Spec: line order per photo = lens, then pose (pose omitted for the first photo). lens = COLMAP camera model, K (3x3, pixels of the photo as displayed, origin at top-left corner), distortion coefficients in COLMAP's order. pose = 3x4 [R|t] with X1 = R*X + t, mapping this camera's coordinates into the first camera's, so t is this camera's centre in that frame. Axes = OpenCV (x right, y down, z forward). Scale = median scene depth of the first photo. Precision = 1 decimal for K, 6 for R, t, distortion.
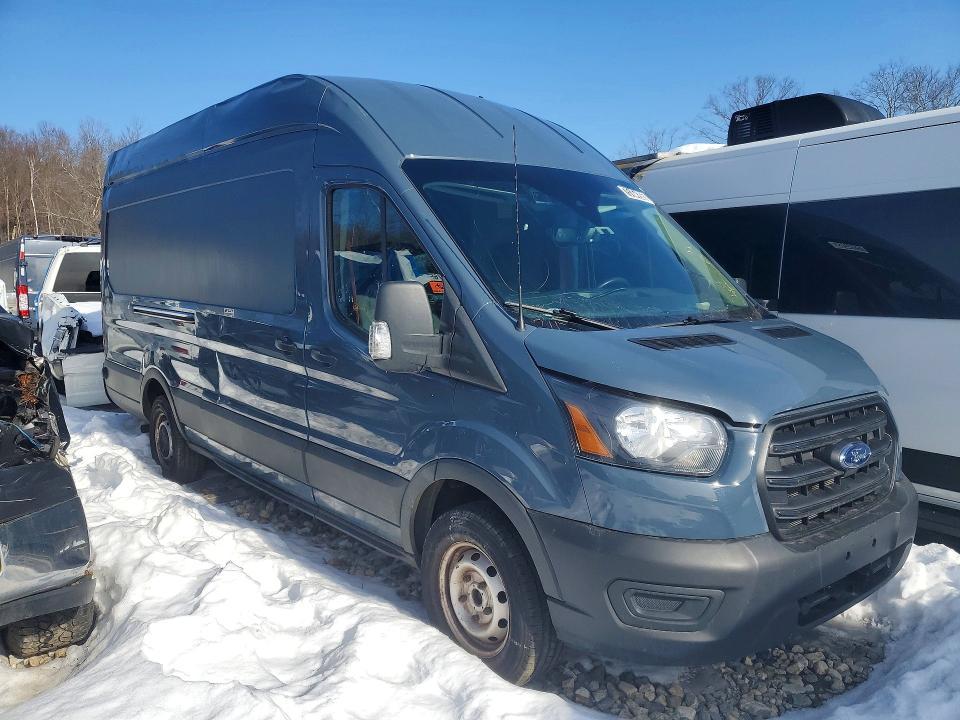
lens RADIAL K [[773.2, 0, 480.0], [0, 773.2, 360.0], [0, 0, 1]] dist [0.001178, 0.001355]
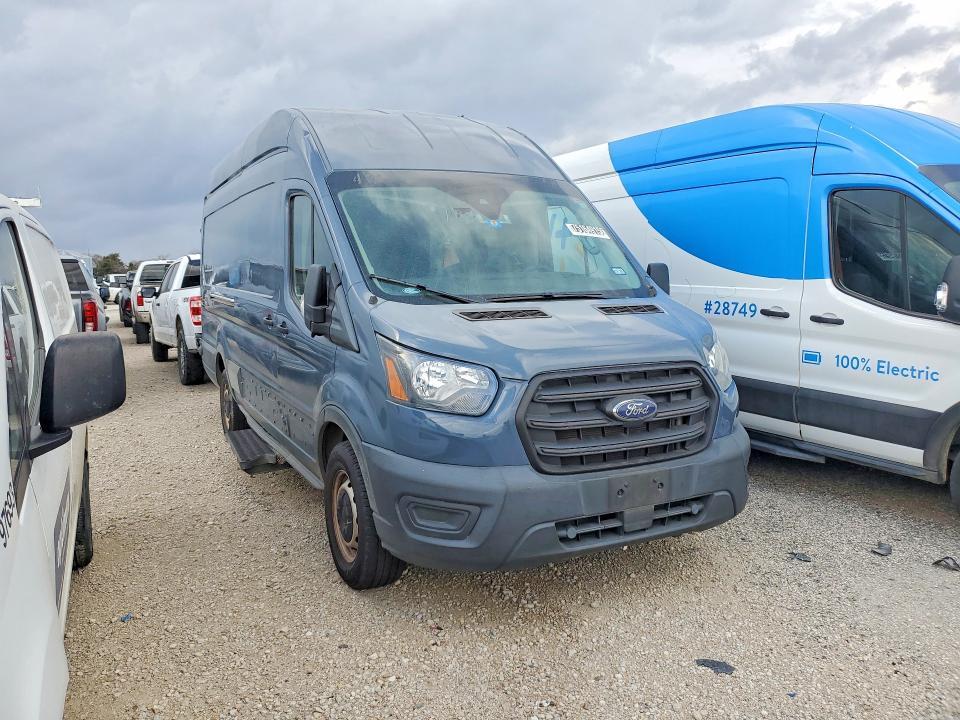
lens RADIAL K [[773.2, 0, 480.0], [0, 773.2, 360.0], [0, 0, 1]] dist [0.001178, 0.001355]
pose [[0.969916, 0.016703, -0.242865, 0.589319], [-0.020000, 0.999738, -0.011113, 0.073240], [0.242616, 0.015636, 0.969996, -0.197911]]
